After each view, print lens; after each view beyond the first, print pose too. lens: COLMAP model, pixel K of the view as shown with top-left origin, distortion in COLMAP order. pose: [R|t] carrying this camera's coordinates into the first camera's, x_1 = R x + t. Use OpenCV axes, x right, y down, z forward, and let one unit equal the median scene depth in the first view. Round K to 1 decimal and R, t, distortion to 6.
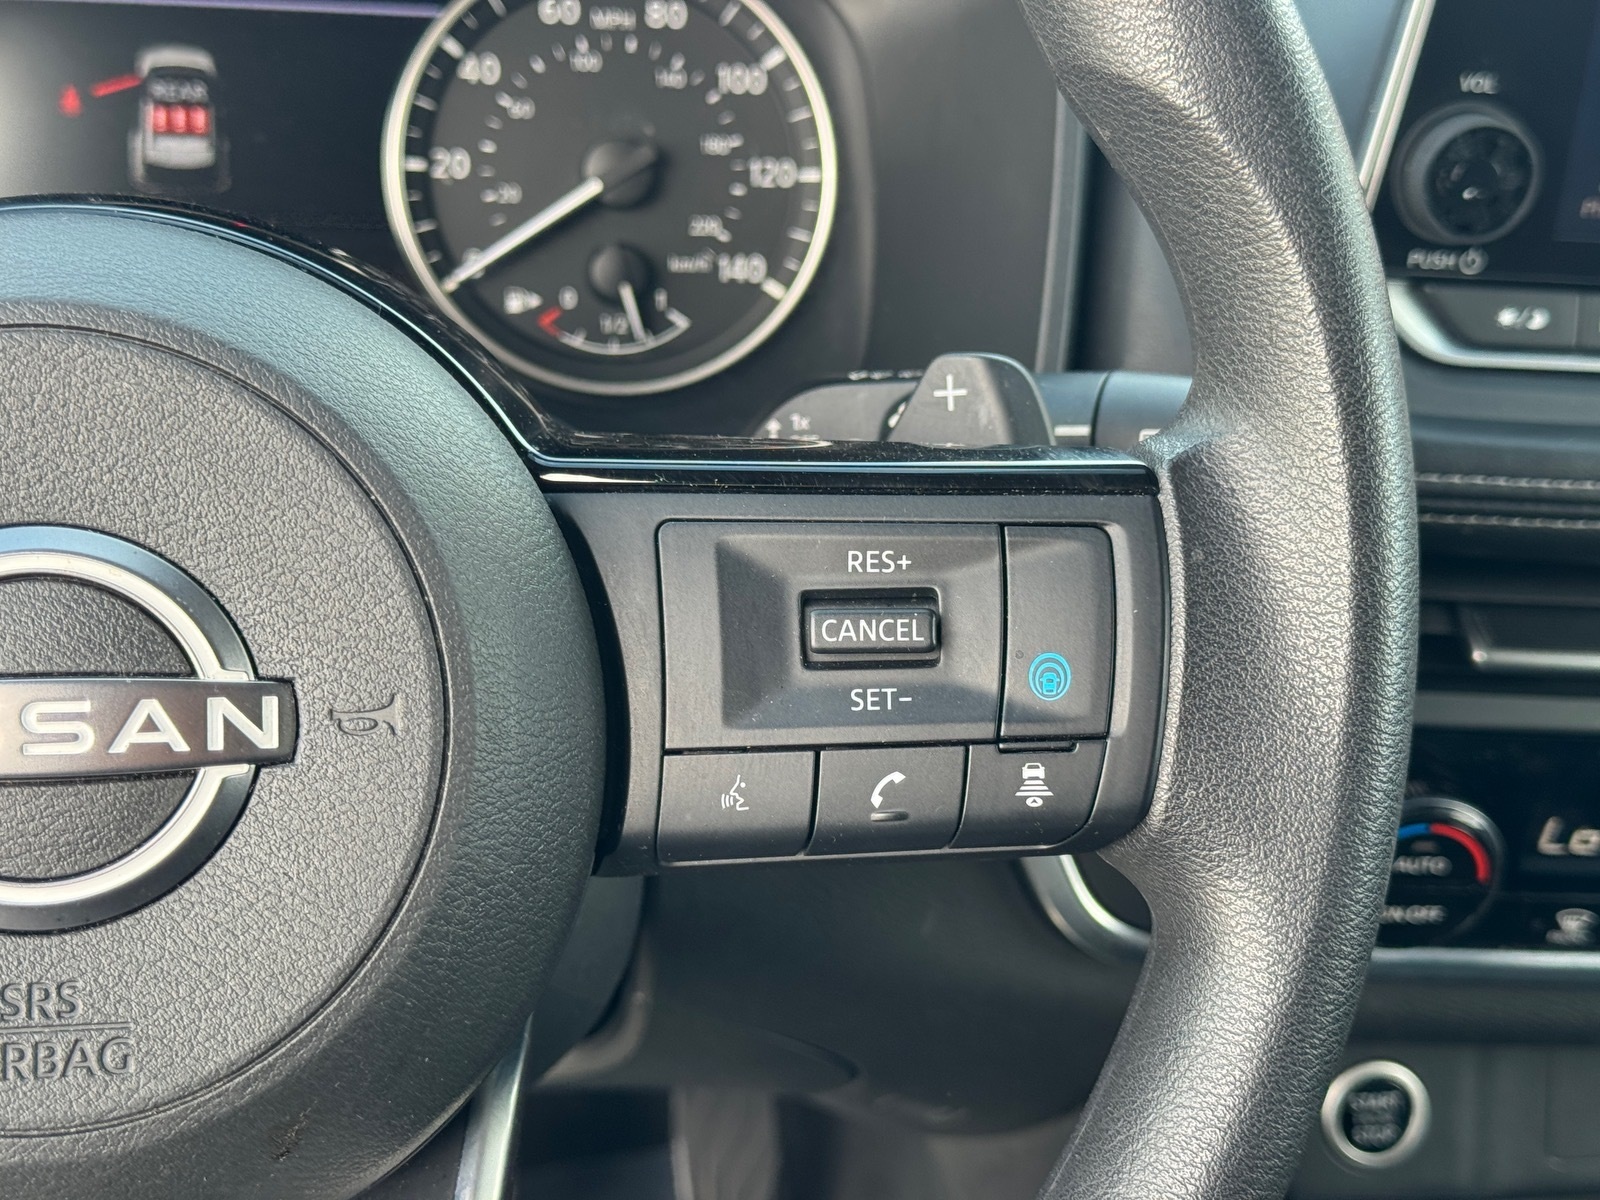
lens RADIAL K [[2251.9, 0, 822.2], [0, 2251.9, 615.4], [0, 0, 1]] dist [0.133006, 0.000000]
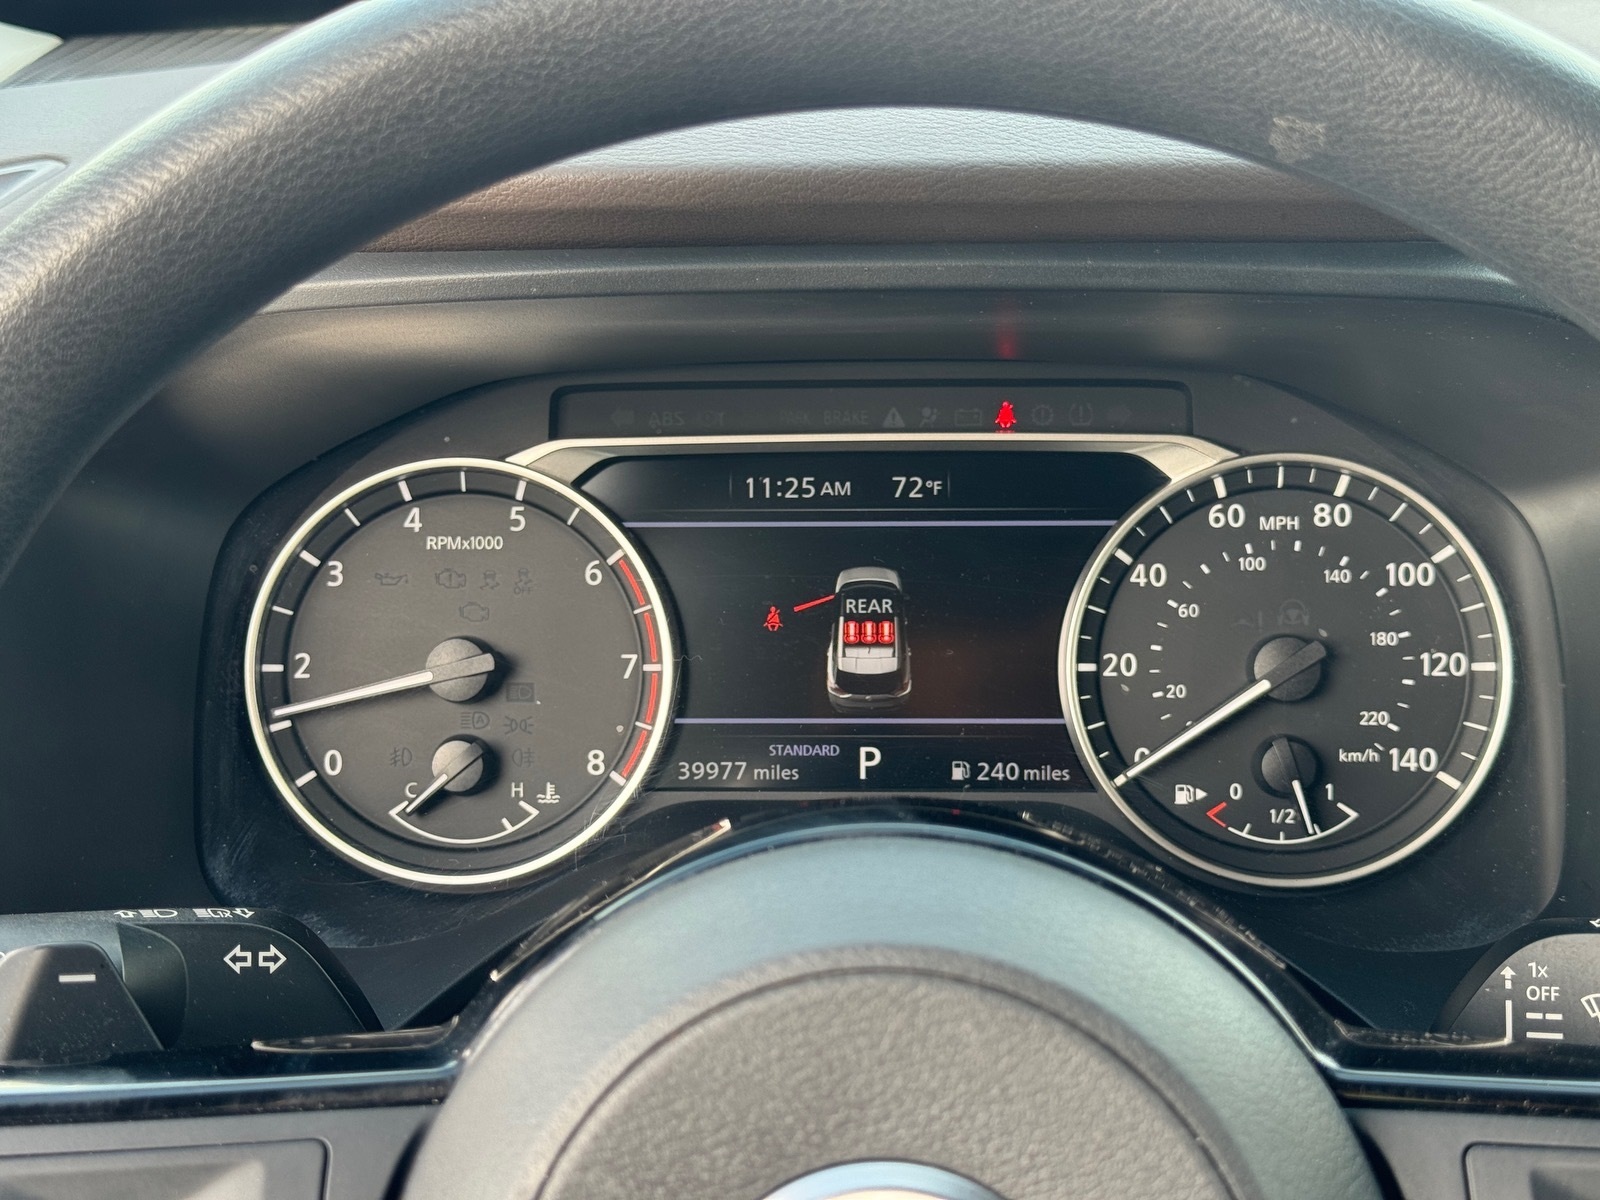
lens RADIAL K [[2251.9, 0, 788.5], [0, 2251.9, 612.0], [0, 0, 1]] dist [0.133006, 0.000000]
pose [[0.973000, -0.020291, -0.229913, -0.085983], [-0.013471, 0.989437, -0.144335, -0.084522], [0.230414, 0.143535, 0.962449, -0.032583]]
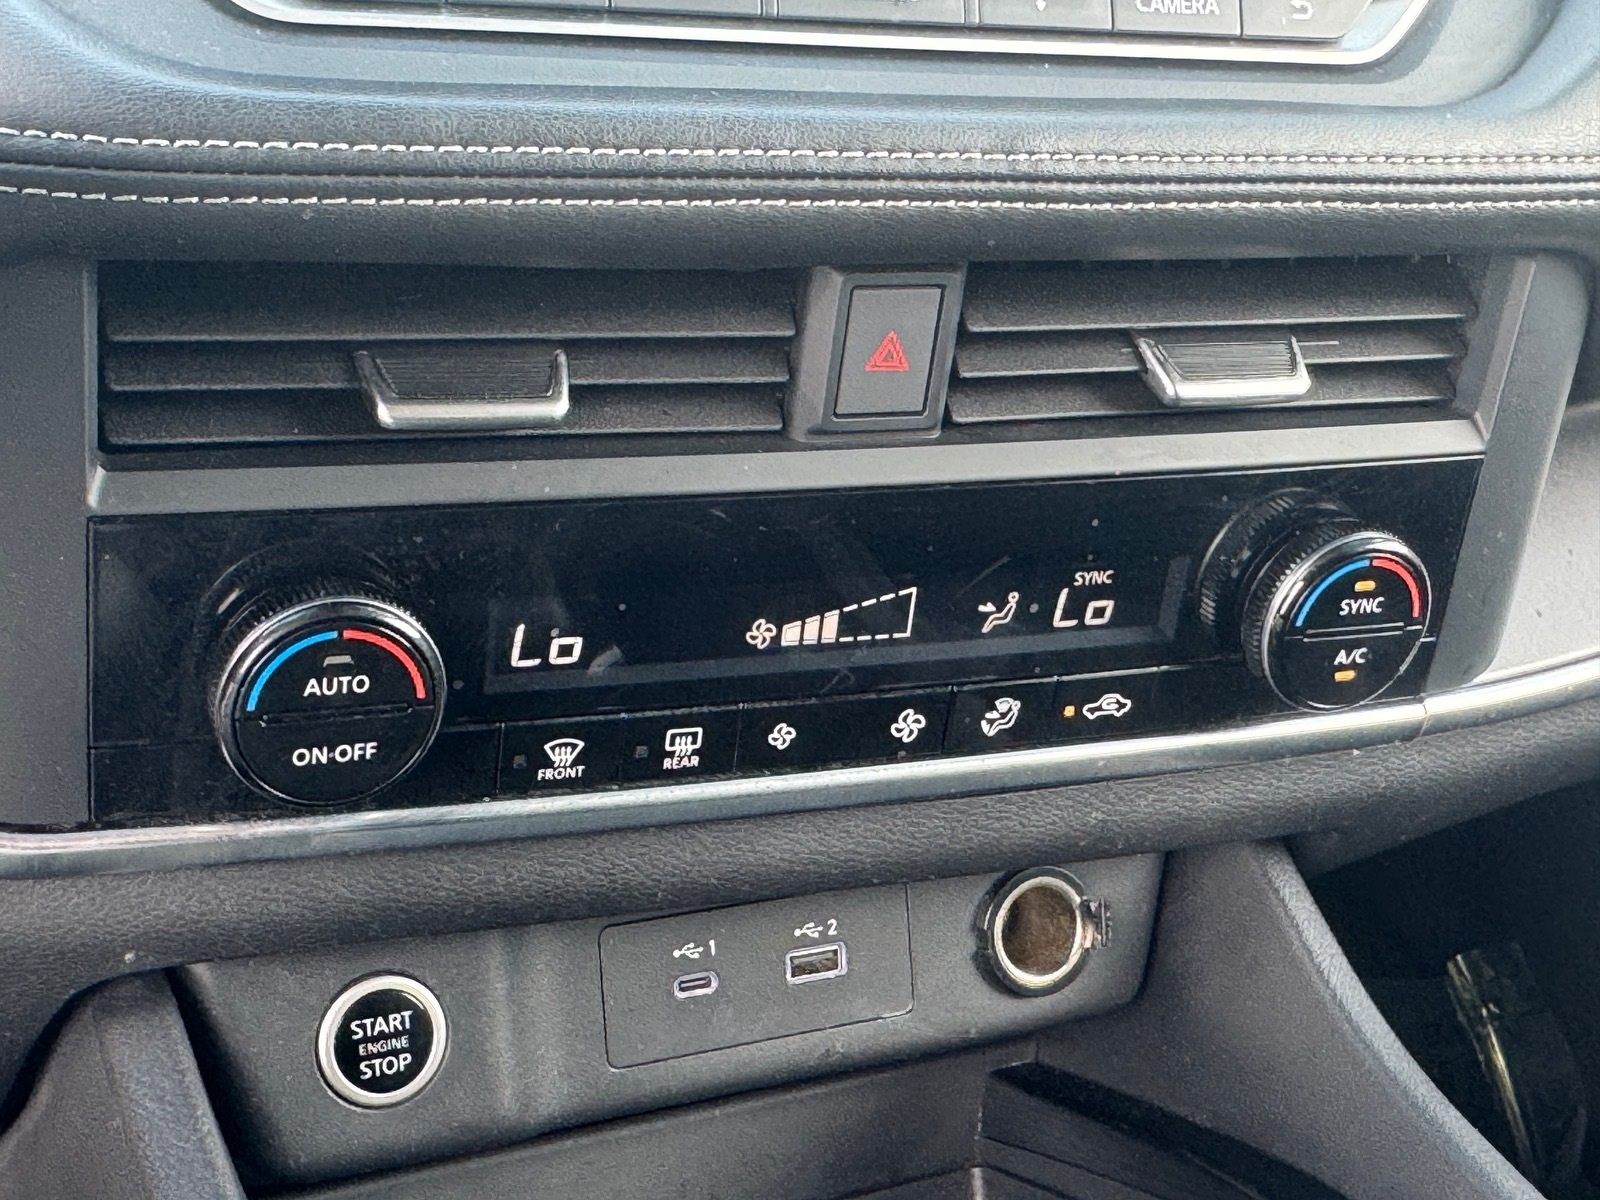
lens RADIAL K [[2231.6, 0, 694.9], [0, 2231.6, 588.1], [0, 0, 1]] dist [0.005864, 0.000000]
pose [[0.965541, -0.094904, 0.242331, 0.216233], [0.108760, 0.993075, -0.044424, 0.133221], [-0.236437, 0.069249, 0.969176, 0.259477]]
